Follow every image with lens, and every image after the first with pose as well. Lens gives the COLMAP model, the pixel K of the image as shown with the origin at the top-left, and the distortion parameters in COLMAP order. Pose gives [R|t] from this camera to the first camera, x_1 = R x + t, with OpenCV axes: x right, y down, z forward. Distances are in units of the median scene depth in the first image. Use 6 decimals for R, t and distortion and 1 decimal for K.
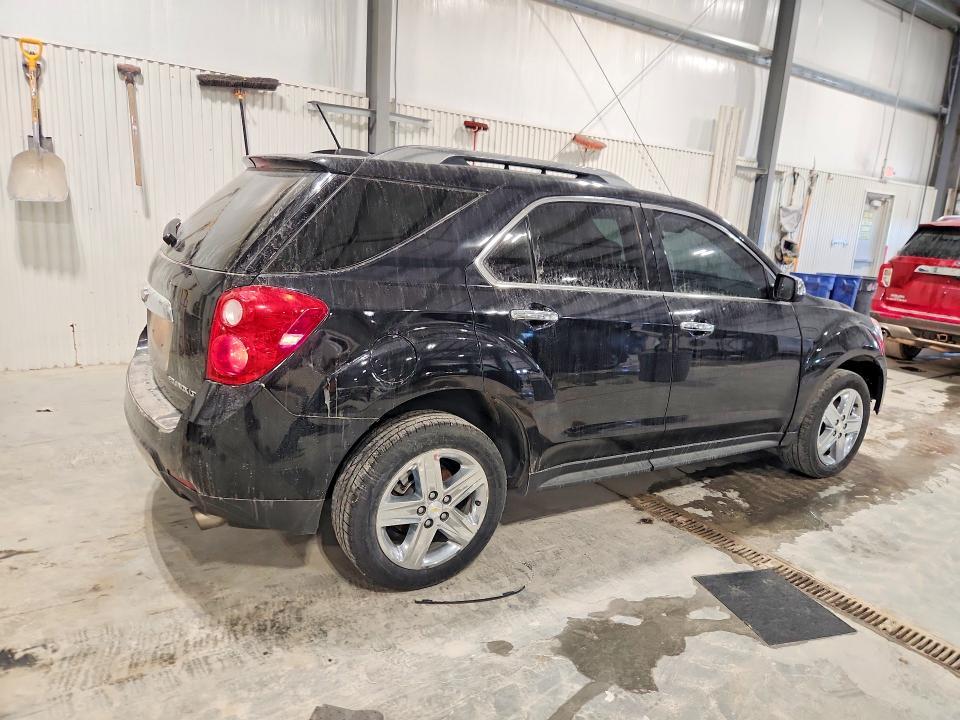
lens RADIAL K [[646.8, 0, 482.9], [0, 646.8, 353.3], [0, 0, 1]] dist [0.037618, -0.020834]
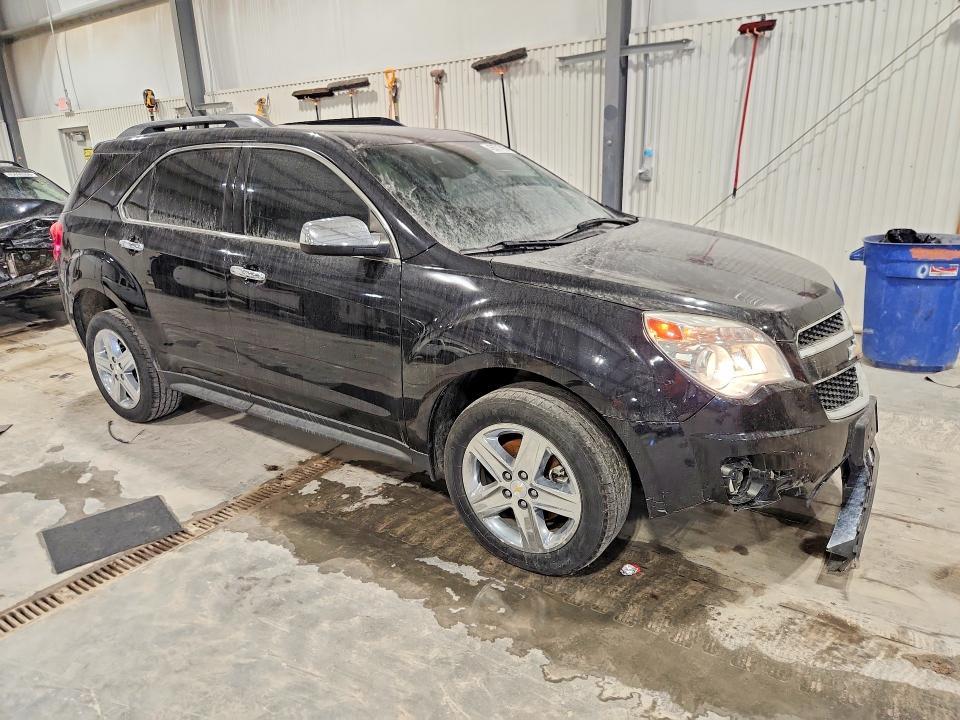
lens RADIAL K [[646.8, 0, 483.9], [0, 646.8, 365.4], [0, 0, 1]] dist [0.037618, -0.020834]
pose [[0.375707, 0.193851, -0.906237, 1.194251], [-0.133674, 0.978988, 0.153994, -0.089133], [0.917047, 0.063283, 0.393725, 0.855652]]
